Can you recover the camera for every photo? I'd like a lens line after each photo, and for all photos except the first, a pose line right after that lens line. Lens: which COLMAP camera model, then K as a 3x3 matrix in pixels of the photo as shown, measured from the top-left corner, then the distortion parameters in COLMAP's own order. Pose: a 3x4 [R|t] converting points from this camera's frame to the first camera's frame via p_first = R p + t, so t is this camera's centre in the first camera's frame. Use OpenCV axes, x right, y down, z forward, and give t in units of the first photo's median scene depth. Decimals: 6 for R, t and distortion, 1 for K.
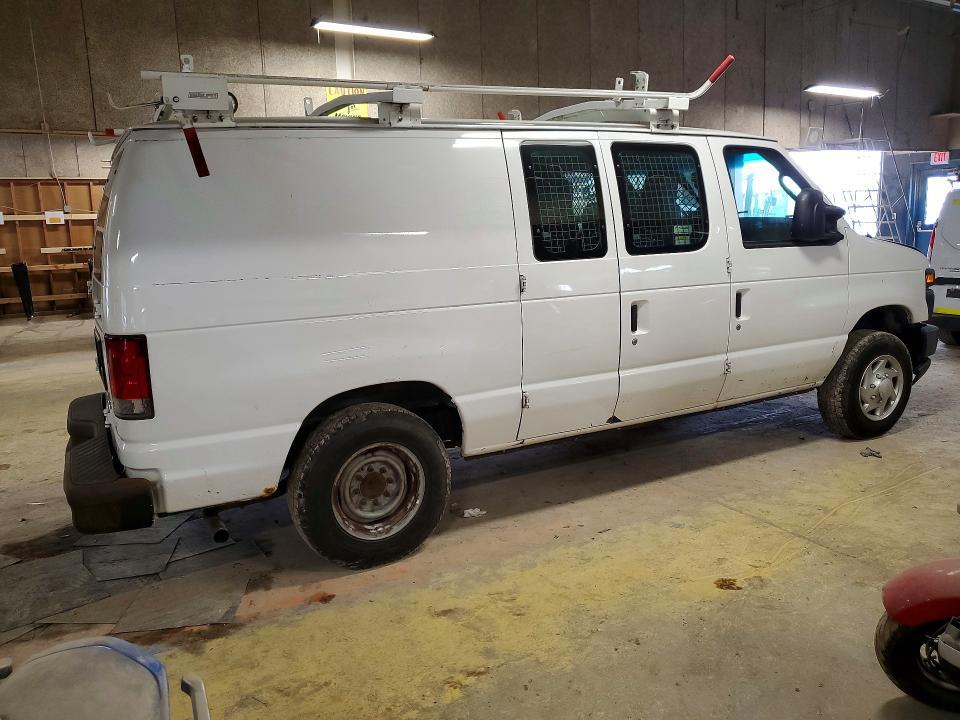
lens RADIAL K [[757.8, 0, 479.0], [0, 757.8, 353.7], [0, 0, 1]] dist [0.006479, 0.012960]
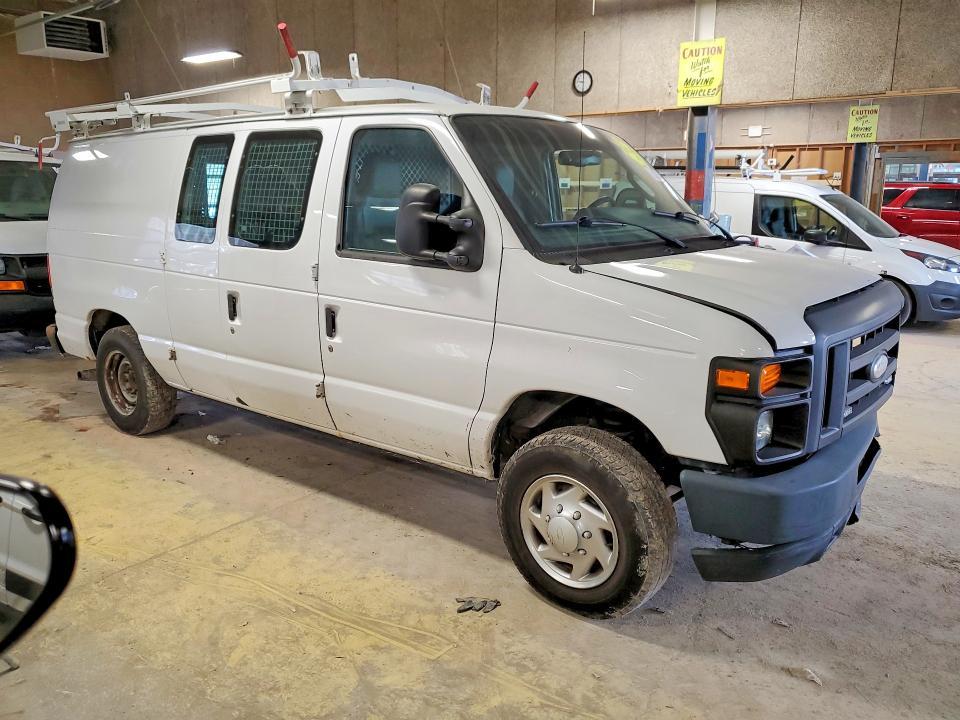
lens RADIAL K [[757.8, 0, 480.5], [0, 757.8, 363.7], [0, 0, 1]] dist [0.006479, 0.012960]
pose [[0.388678, 0.241571, -0.889142, 1.233820], [-0.182452, 0.966087, 0.182720, -0.215700], [0.903128, 0.091206, 0.419572, 0.856313]]
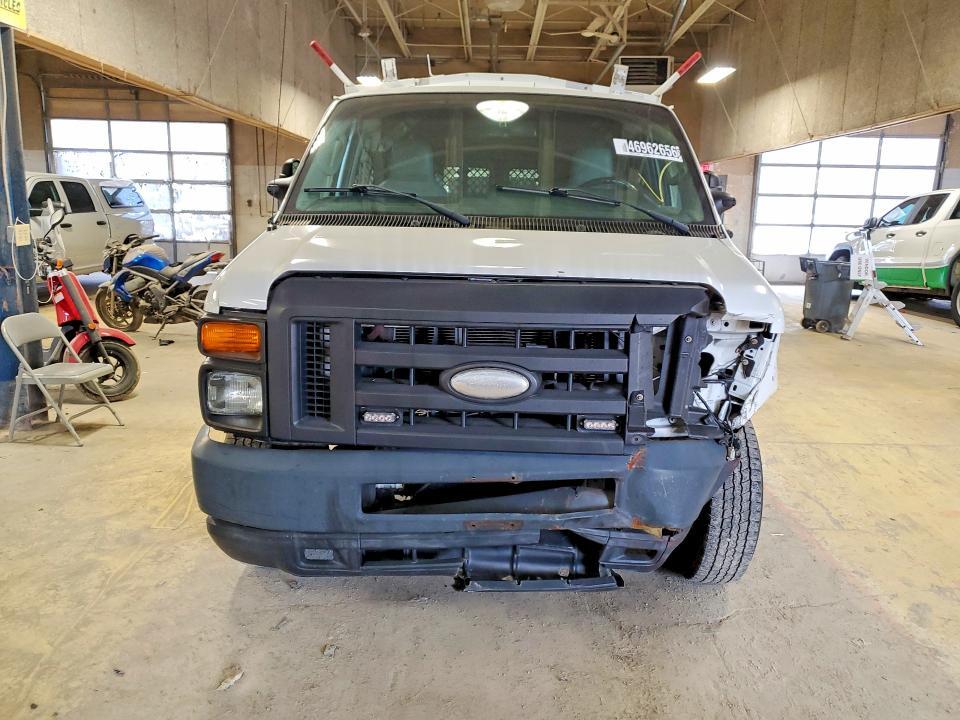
lens RADIAL K [[757.8, 0, 480.3], [0, 757.8, 361.6], [0, 0, 1]] dist [0.006479, 0.012960]
pose [[-0.511311, 0.189615, -0.838217, 1.169115], [-0.160340, 0.937182, 0.309809, -0.326231], [0.844306, 0.292808, -0.448788, 1.759775]]
